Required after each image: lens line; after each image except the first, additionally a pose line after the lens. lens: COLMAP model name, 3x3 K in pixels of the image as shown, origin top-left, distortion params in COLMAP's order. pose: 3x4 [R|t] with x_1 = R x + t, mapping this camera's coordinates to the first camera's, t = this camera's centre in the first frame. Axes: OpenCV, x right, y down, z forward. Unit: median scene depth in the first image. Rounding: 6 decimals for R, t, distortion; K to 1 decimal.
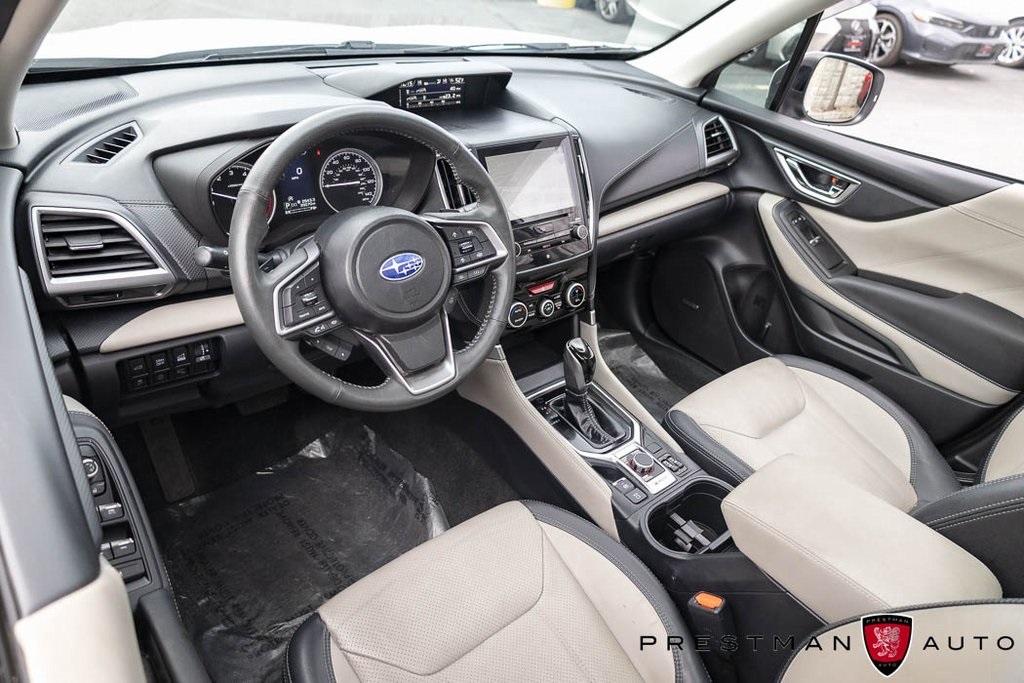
lens RADIAL K [[662.0, 0, 512.0], [0, 662.0, 341.5], [0, 0, 1]] dist [0.004776, -0.000226]
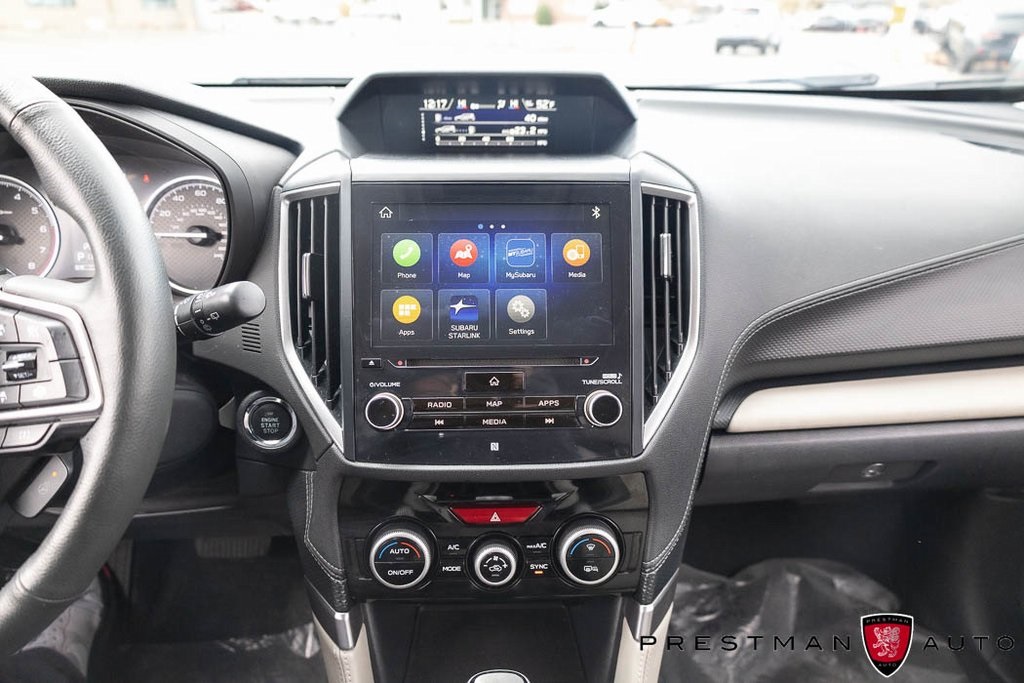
lens RADIAL K [[662.0, 0, 512.0], [0, 662.0, 341.5], [0, 0, 1]] dist [0.004776, -0.000226]
pose [[0.793670, 0.161019, -0.586653, 0.293485], [-0.267582, 0.958442, -0.098943, -0.151754], [0.546341, 0.235506, 0.803772, 0.641805]]
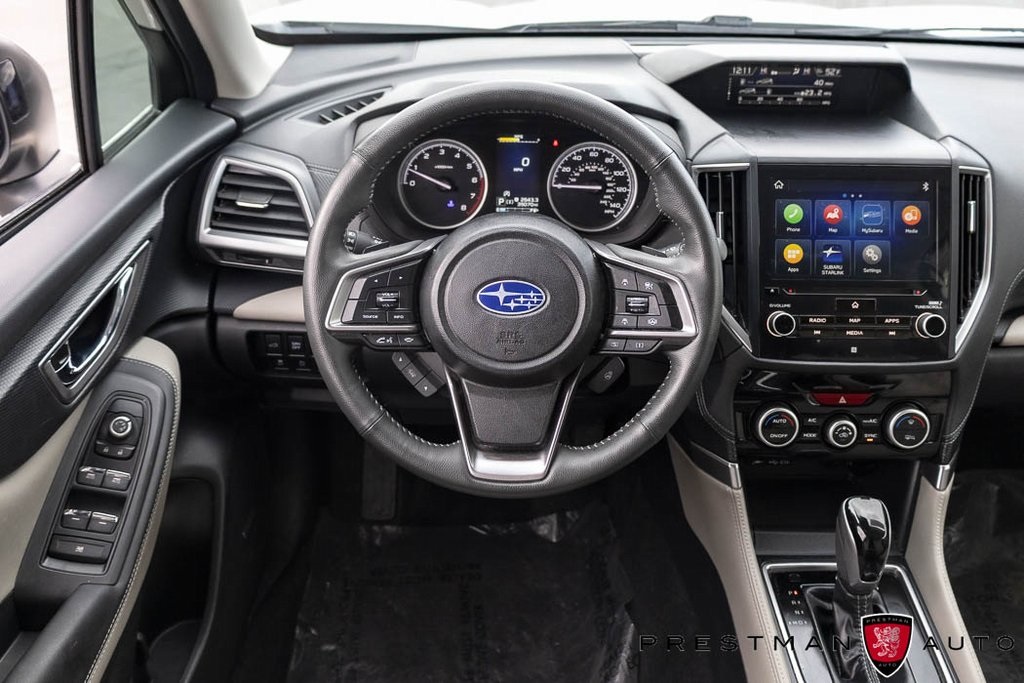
lens RADIAL K [[849.9, 0, 531.7], [0, 849.9, 281.0], [0, 0, 1]] dist [0.003578, 0.003849]
pose [[0.778628, 0.207289, -0.592258, 0.268790], [-0.289261, 0.956162, -0.045630, -0.067163], [0.556836, 0.206846, 0.804455, 0.190051]]
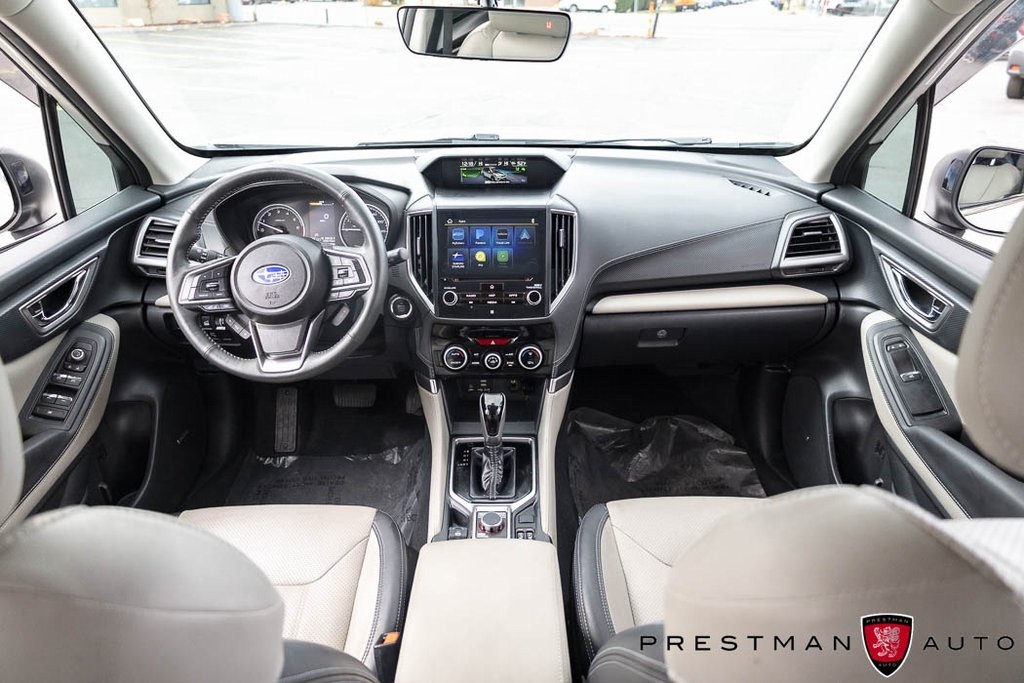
lens RADIAL K [[662.0, 0, 512.0], [0, 662.0, 341.5], [0, 0, 1]] dist [0.004776, -0.000226]
pose [[0.772227, 0.177047, -0.610180, 0.739819], [-0.271153, 0.960372, -0.064506, -0.020886], [0.574579, 0.215265, 0.789633, 0.166496]]
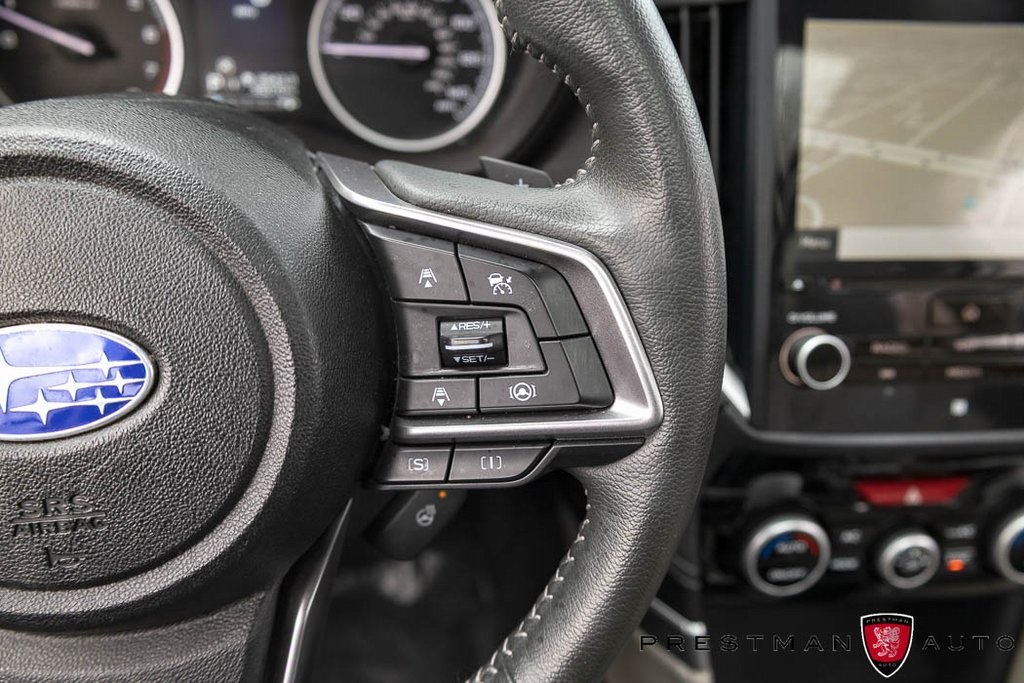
lens RADIAL K [[834.6, 0, 512.0], [0, 834.6, 341.5], [0, 0, 1]] dist [0.001451, 0.003204]
pose [[0.831624, 0.287207, -0.475304, 0.056184], [-0.275628, 0.956488, 0.095710, -0.135260], [0.482111, 0.051413, 0.874600, 0.582715]]
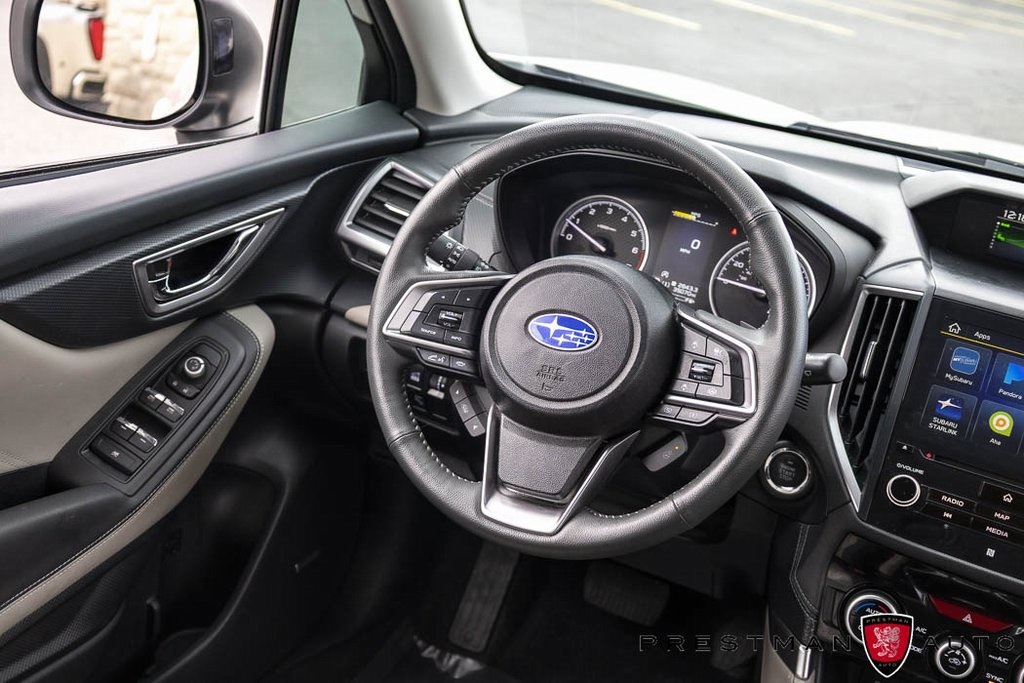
lens RADIAL K [[1197.9, 0, 512.0], [0, 1197.9, 341.5], [0, 0, 1]] dist [-0.006810, -0.024499]
pose [[0.439007, 0.292308, -0.849605, 0.576593], [-0.575818, 0.817415, -0.016303, -0.040771], [0.689715, 0.496375, 0.527168, 0.233895]]
